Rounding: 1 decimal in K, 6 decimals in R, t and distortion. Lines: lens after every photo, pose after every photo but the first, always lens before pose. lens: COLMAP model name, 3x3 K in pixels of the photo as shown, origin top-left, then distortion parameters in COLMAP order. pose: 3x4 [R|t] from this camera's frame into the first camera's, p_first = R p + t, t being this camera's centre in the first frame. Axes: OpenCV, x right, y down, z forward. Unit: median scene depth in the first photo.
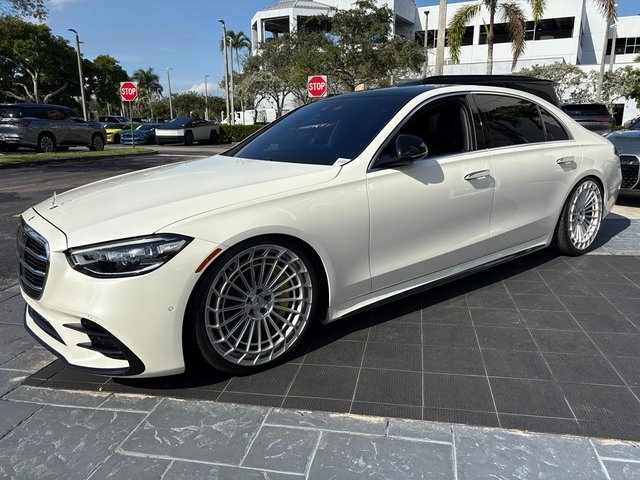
lens RADIAL K [[483.0, 0, 325.6], [0, 483.0, 250.9], [0, 0, 1]] dist [0.042241, -0.058044]
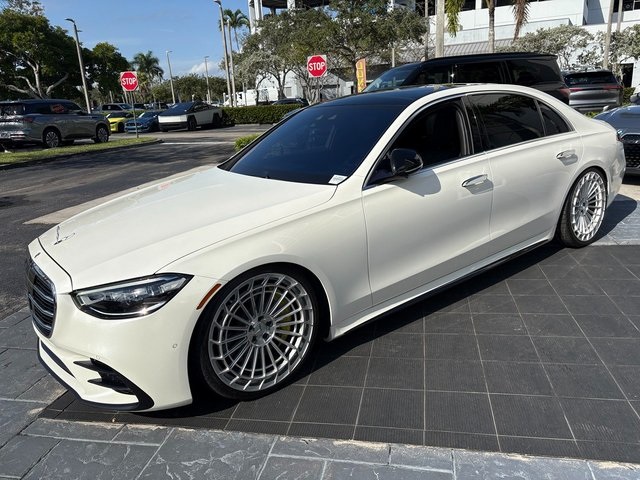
lens RADIAL K [[483.4, 0, 322.8], [0, 483.4, 244.5], [0, 0, 1]] dist [0.039620, -0.054727]
pose [[0.998544, -0.047014, -0.026454, 0.018804], [0.047975, 0.998165, 0.036950, -0.070149], [0.024669, -0.038166, 0.998967, -0.008880]]
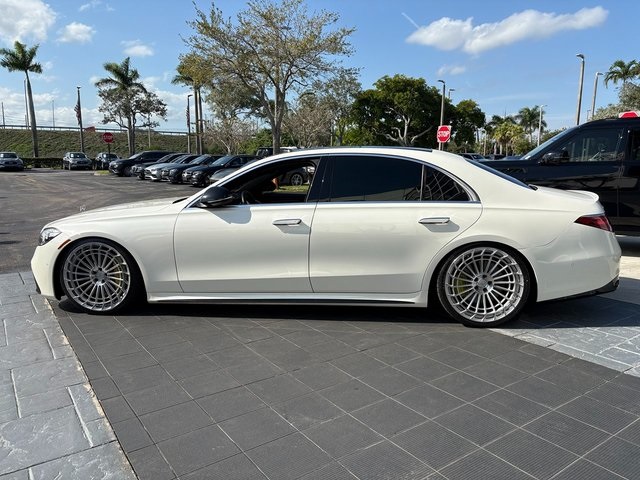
lens RADIAL K [[475.9, 0, 310.4], [0, 475.9, 252.5], [0, 0, 1]] dist [0.045947, -0.043083]
pose [[0.715744, 0.146370, -0.682852, 1.084427], [-0.190296, 0.981666, 0.010959, -0.095669], [0.671936, 0.122100, 0.730475, 0.153329]]
